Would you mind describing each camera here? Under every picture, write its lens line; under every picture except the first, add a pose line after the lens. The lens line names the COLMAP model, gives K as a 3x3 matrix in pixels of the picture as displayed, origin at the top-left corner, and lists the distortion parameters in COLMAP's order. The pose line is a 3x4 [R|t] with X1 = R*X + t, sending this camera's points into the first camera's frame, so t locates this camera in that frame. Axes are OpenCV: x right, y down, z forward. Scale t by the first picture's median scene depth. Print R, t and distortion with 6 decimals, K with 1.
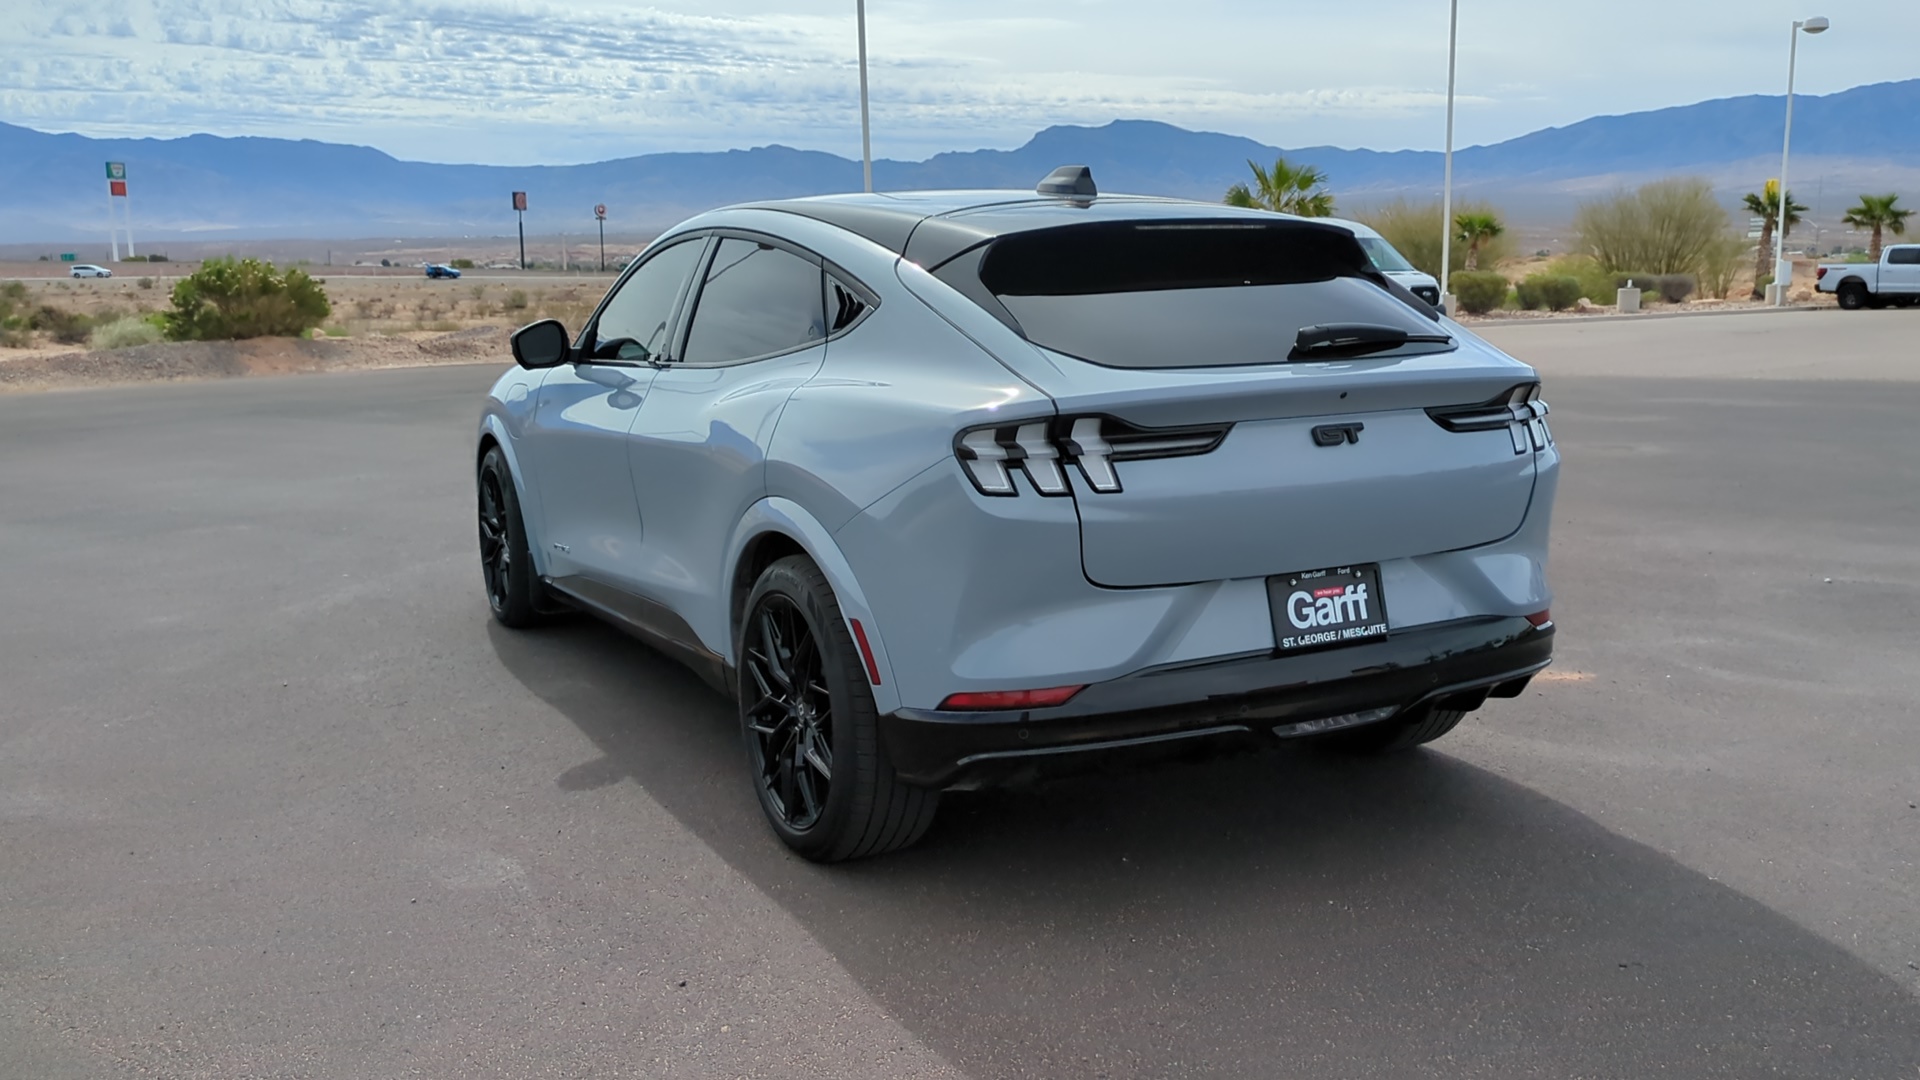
lens RADIAL K [[1704.4, 0, 960.0], [0, 1704.4, 540.0], [0, 0, 1]] dist [0.002842, 0.007343]
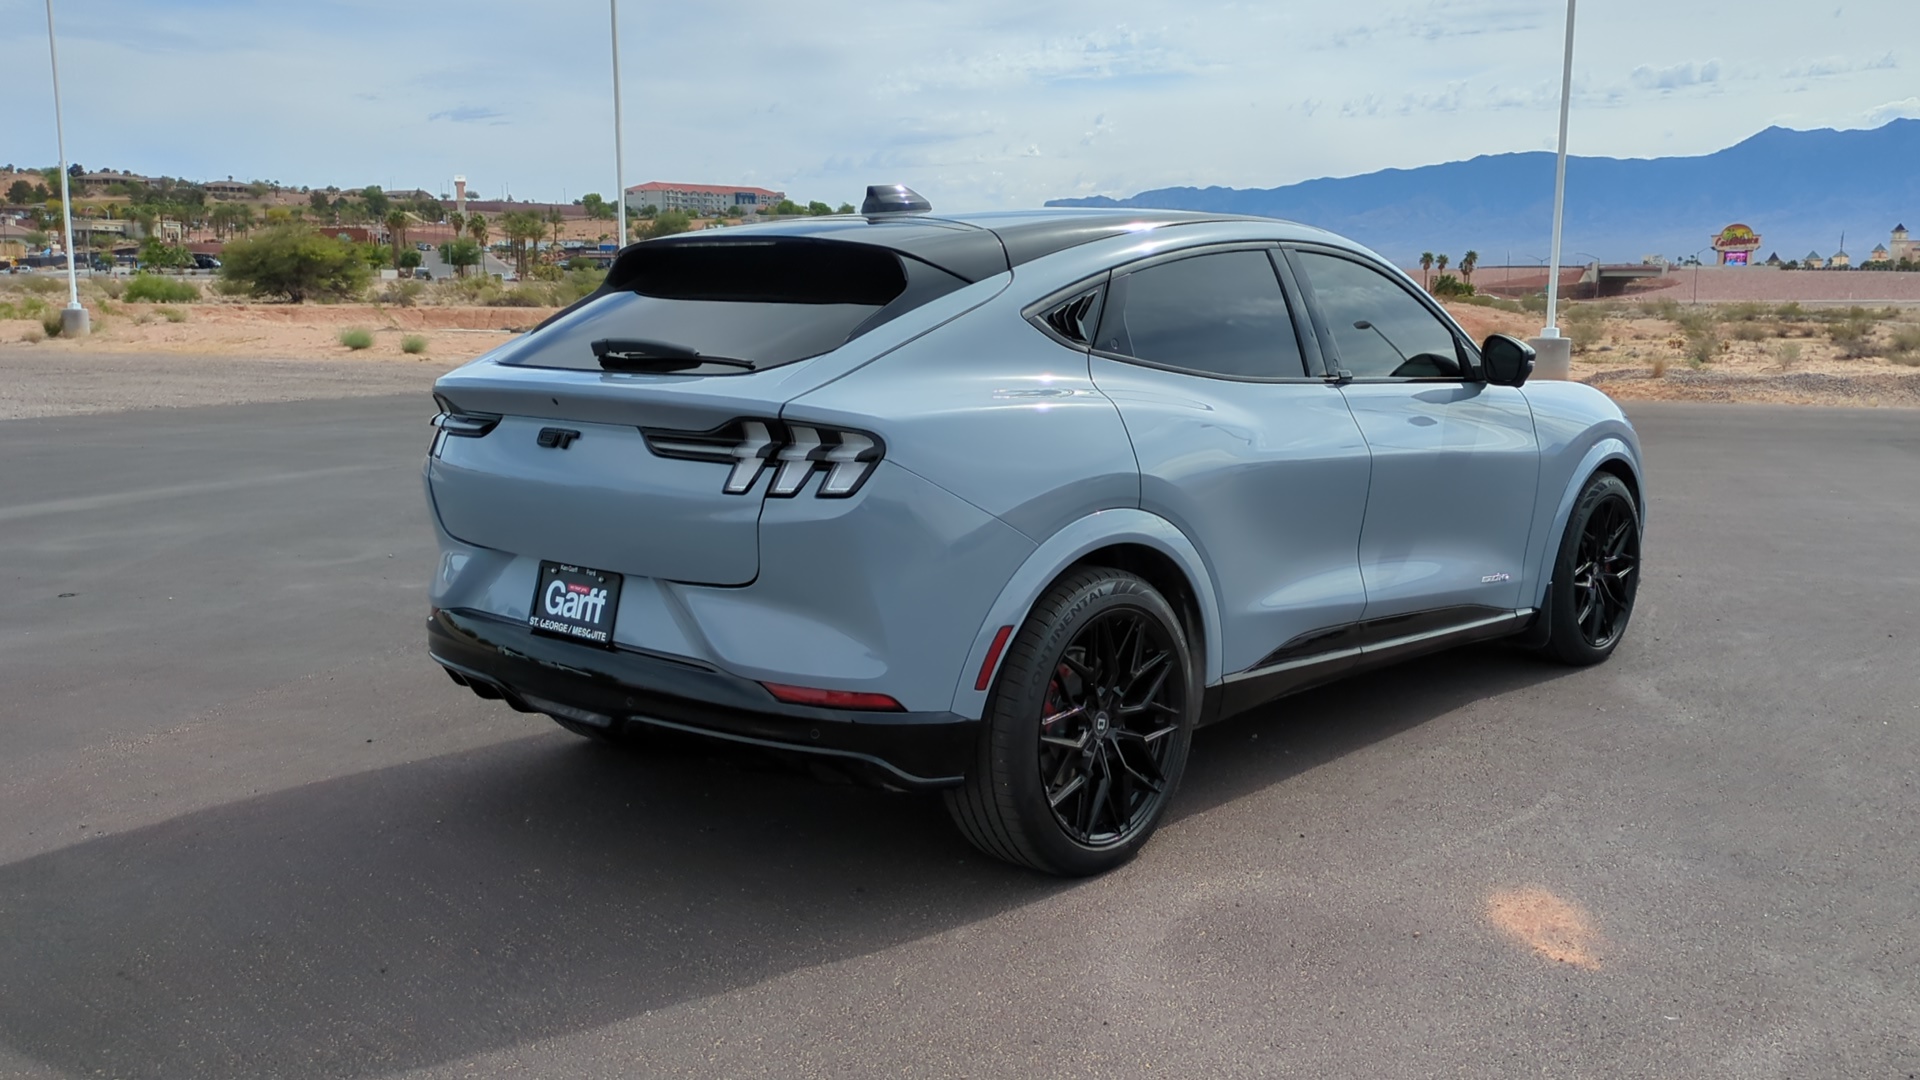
lens RADIAL K [[1704.4, 0, 960.0], [0, 1704.4, 540.0], [0, 0, 1]] dist [0.002842, 0.007343]
pose [[0.330915, 0.151938, -0.931349, 1.274426], [-0.161418, 0.981521, 0.102770, -0.145914], [0.929752, 0.116329, 0.349325, 0.846814]]
